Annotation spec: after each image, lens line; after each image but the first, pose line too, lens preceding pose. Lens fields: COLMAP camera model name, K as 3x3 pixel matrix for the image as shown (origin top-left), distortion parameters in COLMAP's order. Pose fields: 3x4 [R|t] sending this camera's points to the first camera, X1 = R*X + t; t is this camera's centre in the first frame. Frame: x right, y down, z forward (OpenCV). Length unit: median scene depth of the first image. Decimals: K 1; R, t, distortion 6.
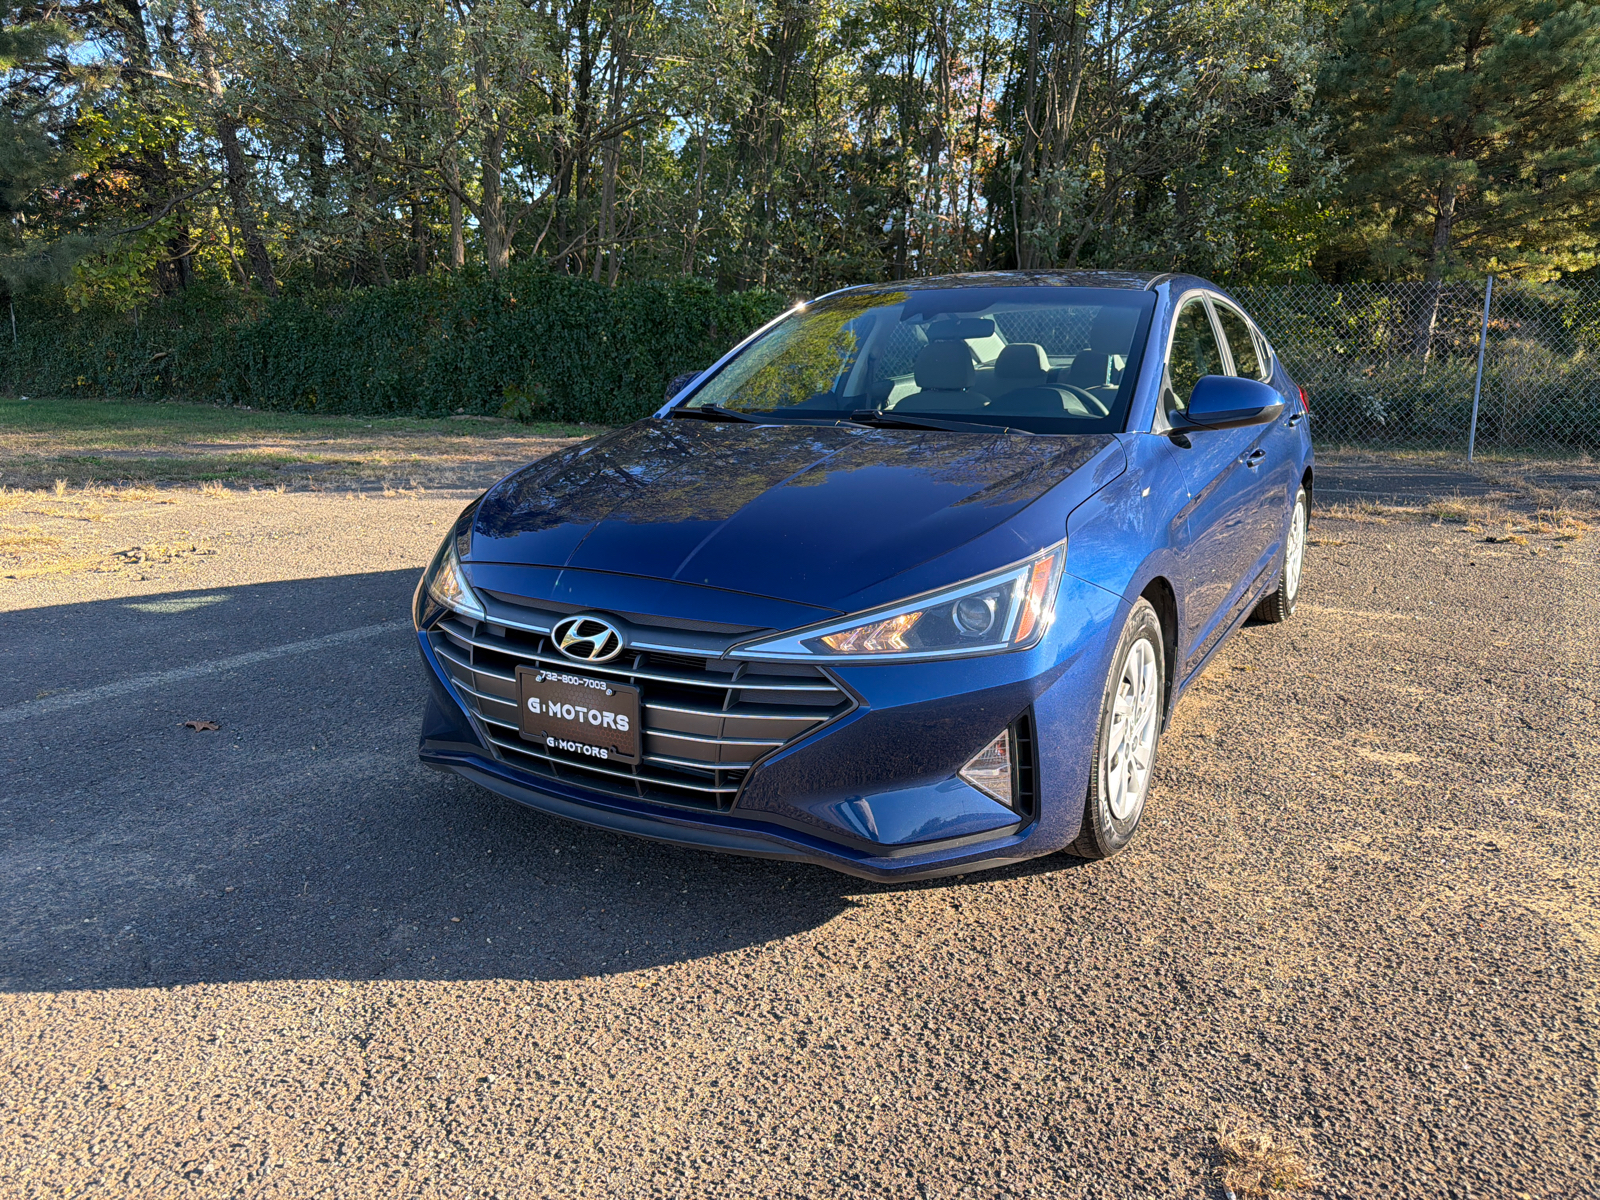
lens RADIAL K [[1120.4, 0, 754.7], [0, 1120.4, 597.6], [0, 0, 1]] dist [0.010161, -0.017355]
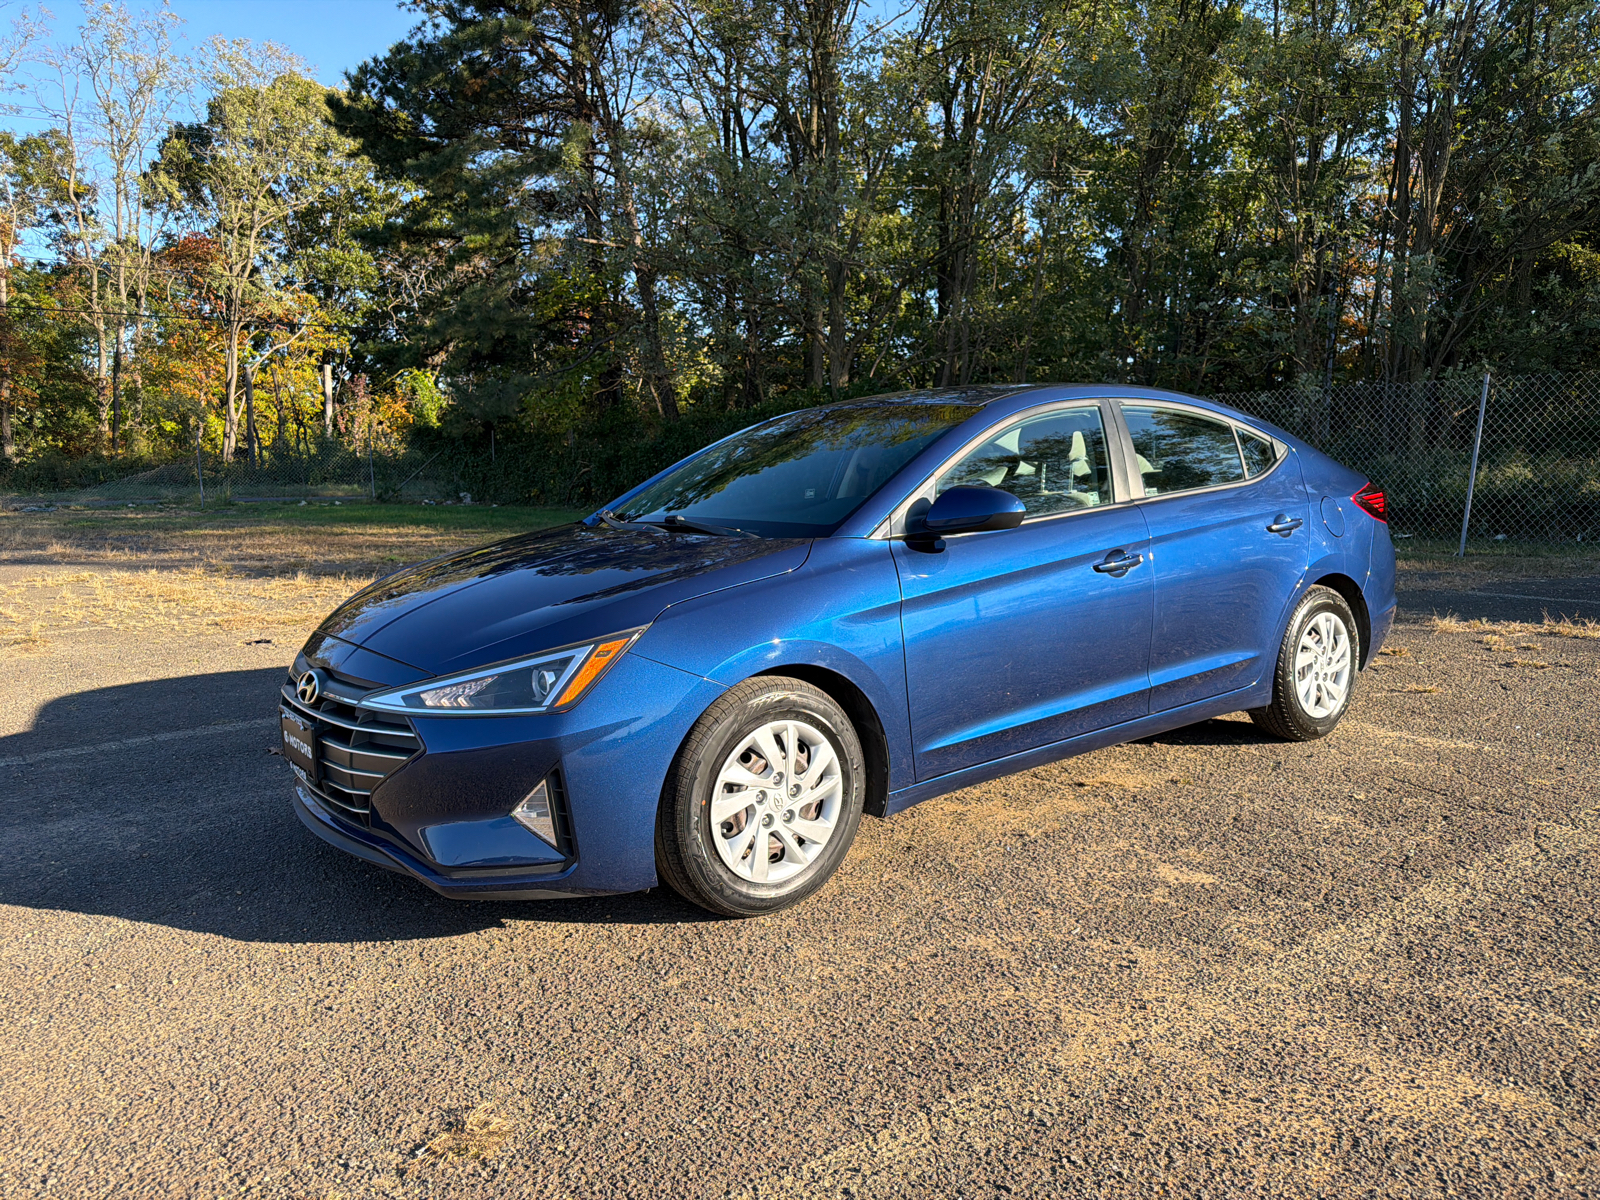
lens RADIAL K [[1127.1, 0, 800.0], [0, 1127.1, 600.0], [0, 0, 1]] dist [0.052562, -0.087883]
pose [[0.929352, 0.023506, -0.368445, 0.930142], [-0.056109, 0.995371, -0.078025, 0.004535], [0.364906, 0.093186, 0.926369, -0.043524]]
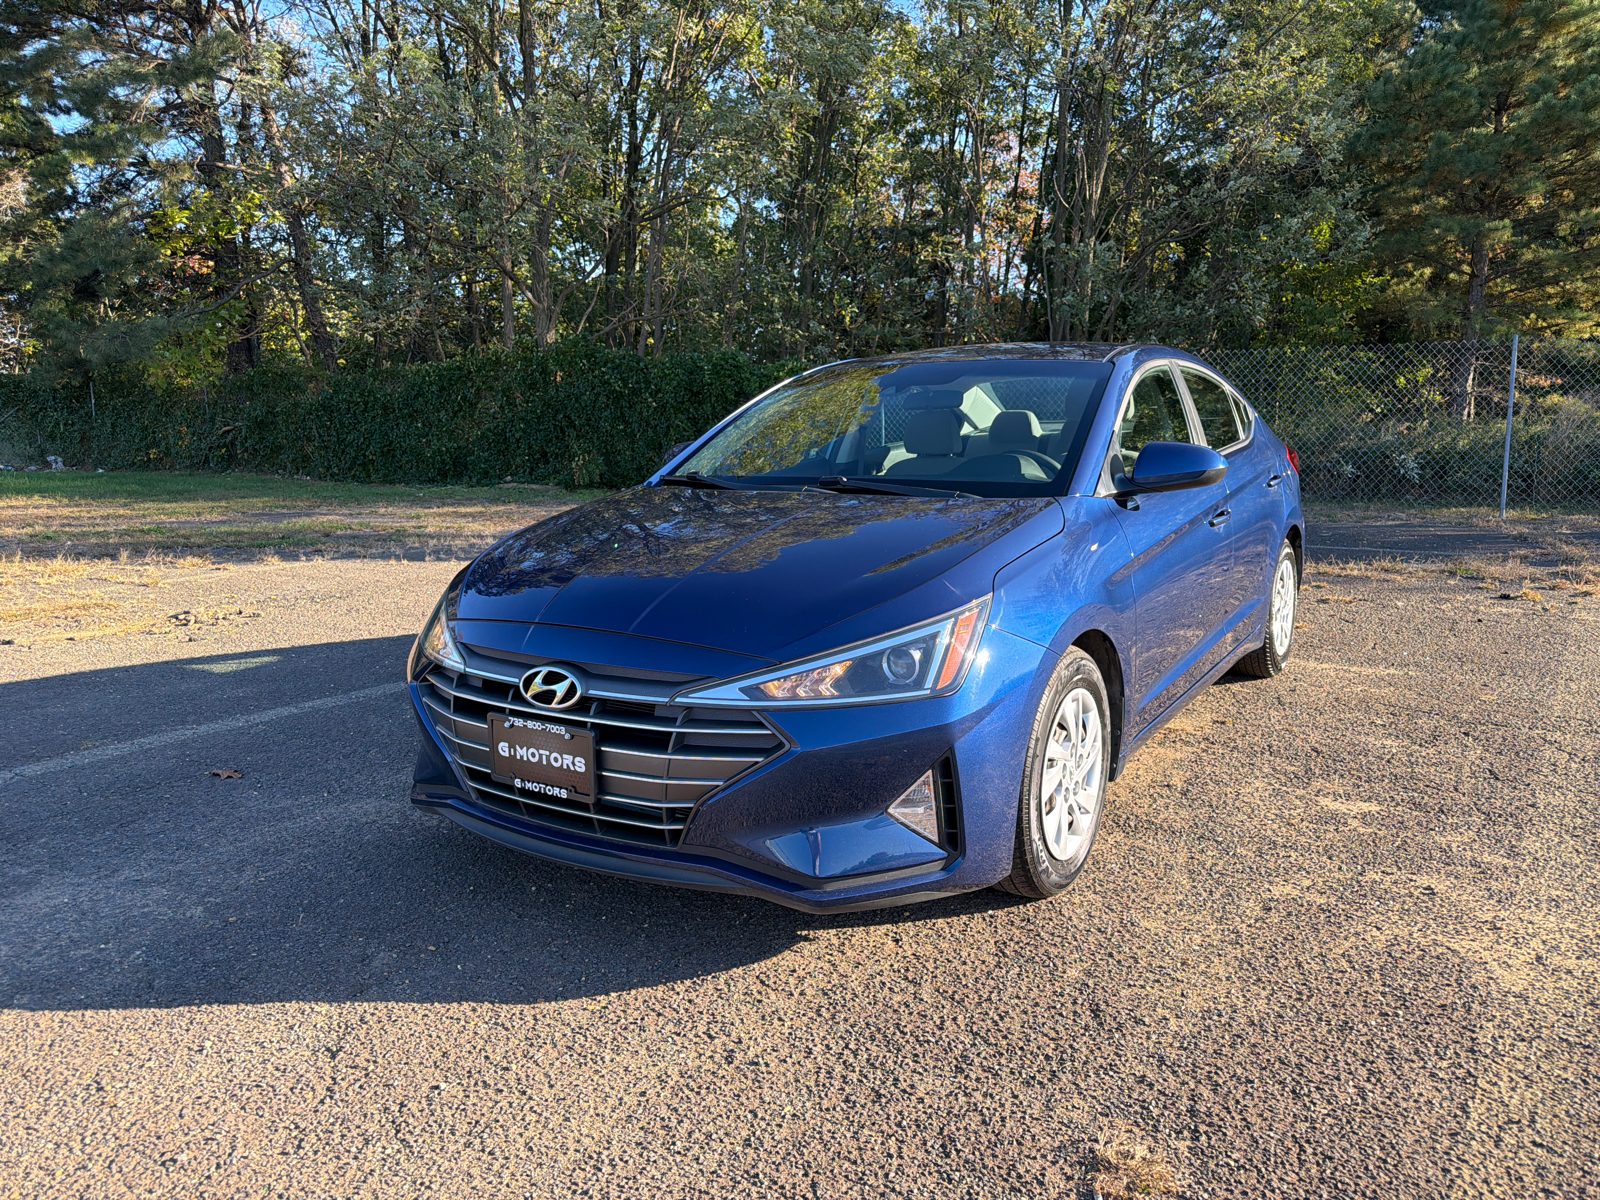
lens RADIAL K [[1120.4, 0, 754.7], [0, 1120.4, 597.6], [0, 0, 1]] dist [0.010161, -0.017355]
pose [[0.998689, -0.005685, -0.050866, 0.113054], [0.002799, 0.998391, -0.056631, 0.012174], [0.051106, 0.056414, 0.997099, -0.093450]]
